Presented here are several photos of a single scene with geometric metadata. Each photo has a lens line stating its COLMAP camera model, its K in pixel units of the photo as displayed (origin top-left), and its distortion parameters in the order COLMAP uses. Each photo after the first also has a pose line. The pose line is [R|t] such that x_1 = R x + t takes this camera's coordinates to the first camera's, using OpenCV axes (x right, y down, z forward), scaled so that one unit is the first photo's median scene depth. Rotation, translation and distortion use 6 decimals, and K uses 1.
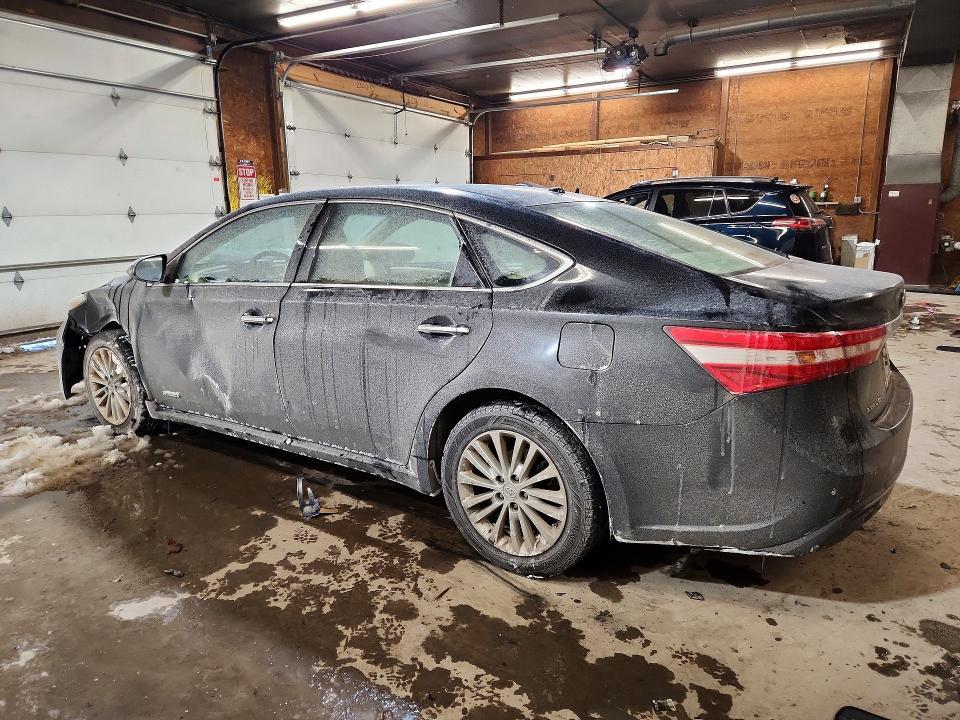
lens RADIAL K [[647.2, 0, 479.6], [0, 647.2, 356.7], [0, 0, 1]] dist [0.051802, -0.028486]
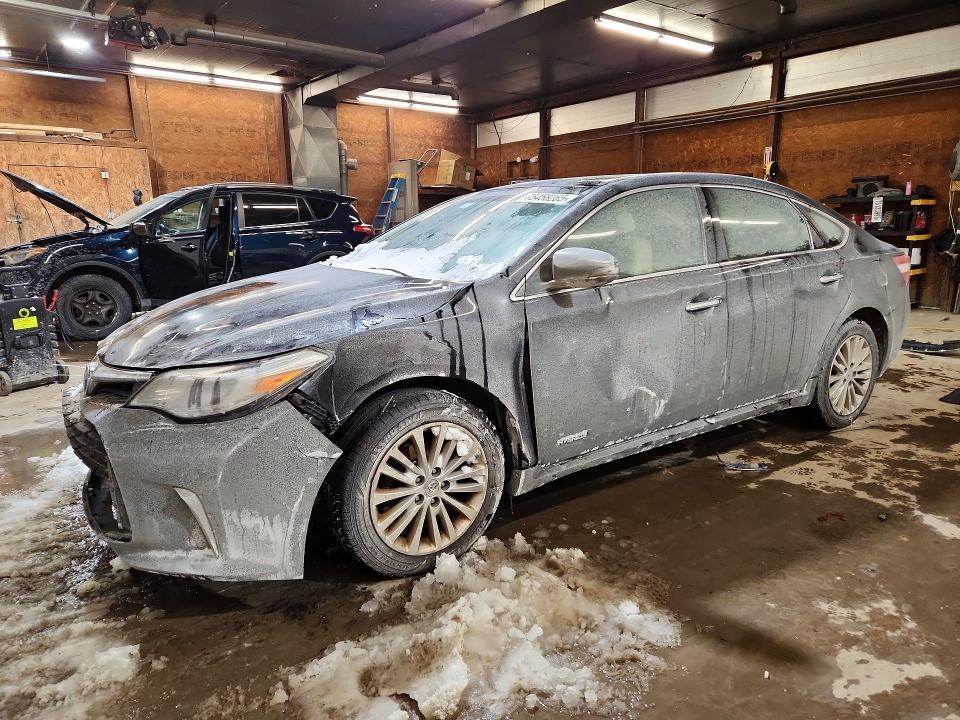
lens RADIAL K [[647.2, 0, 477.7], [0, 647.2, 362.8], [0, 0, 1]] dist [0.051802, -0.028486]
pose [[0.355164, -0.189963, 0.915299, -1.442080], [0.208988, 0.970488, 0.120324, -0.168862], [-0.911144, 0.148552, 0.384382, 0.999338]]
